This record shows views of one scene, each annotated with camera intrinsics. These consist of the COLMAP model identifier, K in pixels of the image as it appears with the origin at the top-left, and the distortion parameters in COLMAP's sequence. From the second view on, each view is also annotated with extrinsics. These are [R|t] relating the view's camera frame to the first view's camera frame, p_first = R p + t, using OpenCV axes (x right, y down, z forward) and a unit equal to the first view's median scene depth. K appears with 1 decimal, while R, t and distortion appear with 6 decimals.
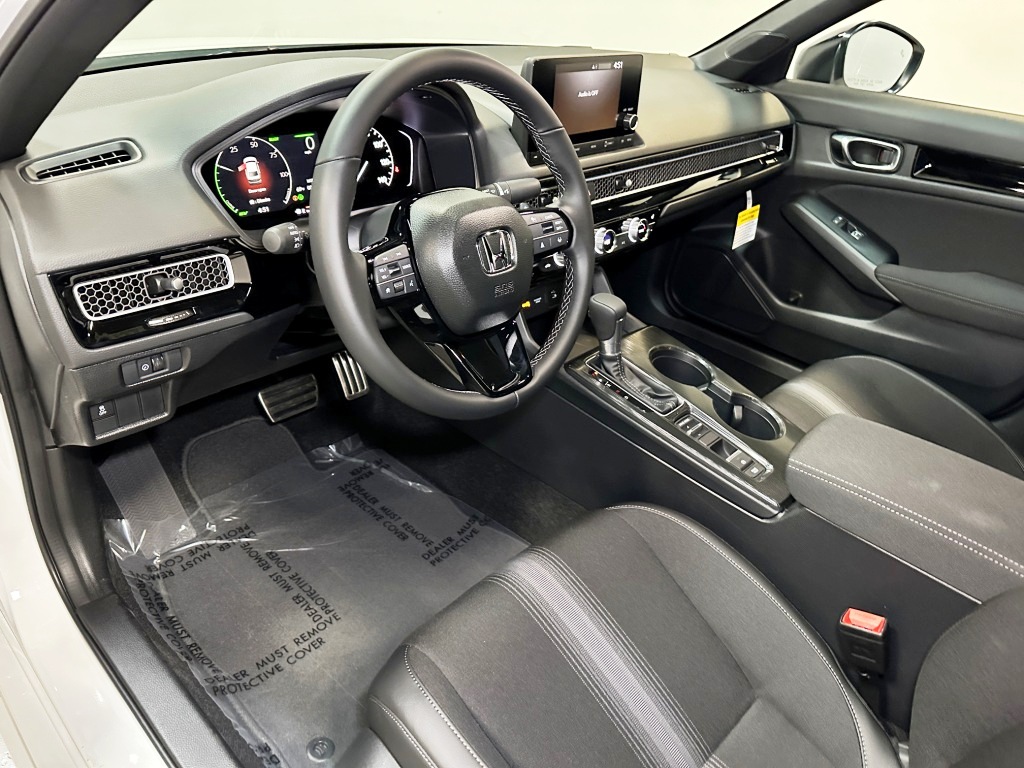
lens RADIAL K [[720.4, 0, 503.0], [0, 720.4, 381.1], [0, 0, 1]] dist [0.027108, -0.033073]
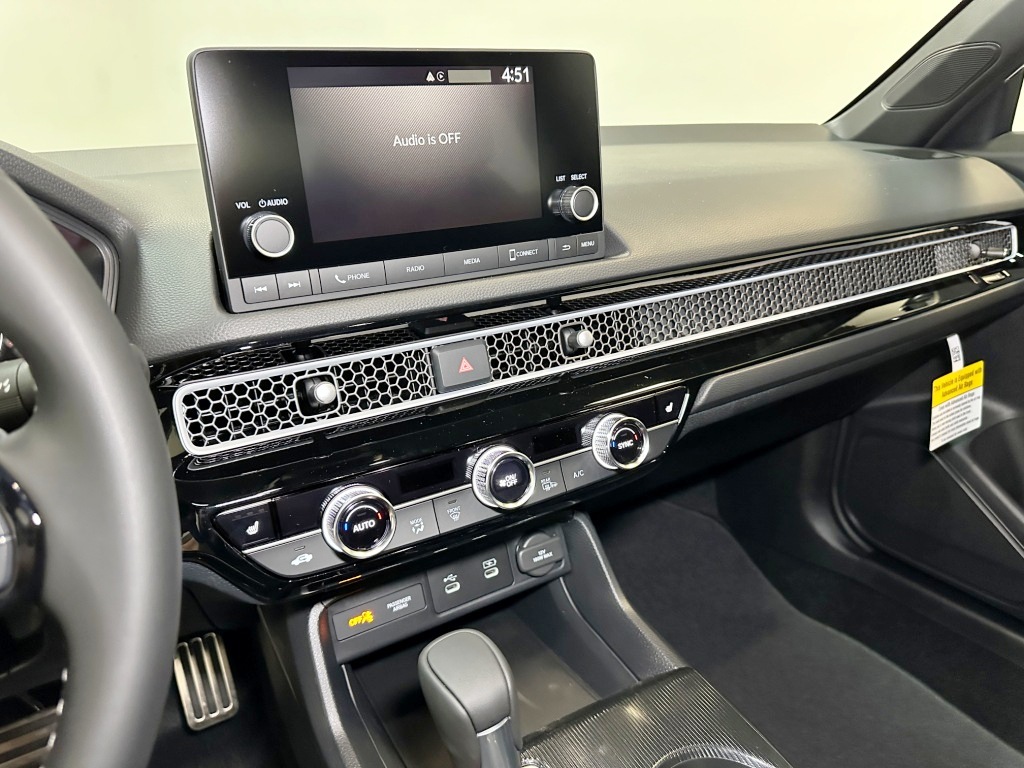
lens RADIAL K [[720.4, 0, 520.4], [0, 720.4, 386.1], [0, 0, 1]] dist [0.027108, -0.033073]
pose [[0.956807, -0.040238, -0.287927, 0.200131], [-0.021553, 0.977833, -0.208275, -0.120030], [0.289925, 0.205485, 0.934730, 0.457439]]
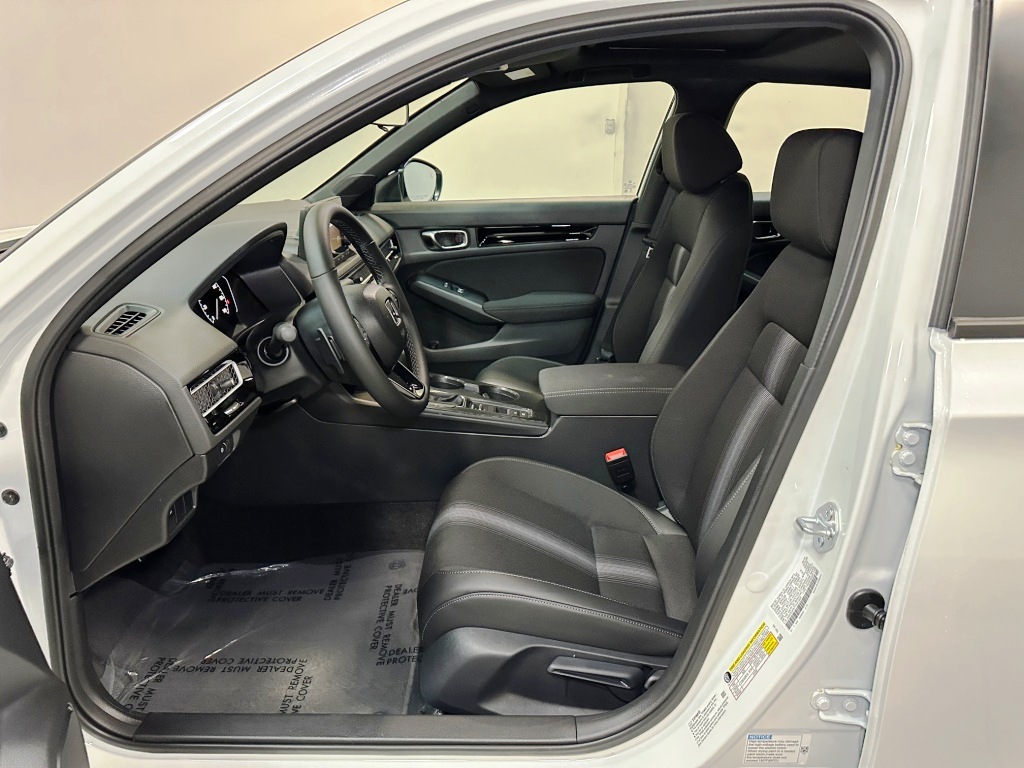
lens RADIAL K [[720.4, 0, 516.9], [0, 720.4, 381.6], [0, 0, 1]] dist [0.027108, -0.033073]
pose [[0.723184, -0.306936, 0.618705, -0.440893], [0.409784, 0.911793, -0.026648, 0.062566], [-0.555951, 0.272807, 0.785172, -0.202062]]
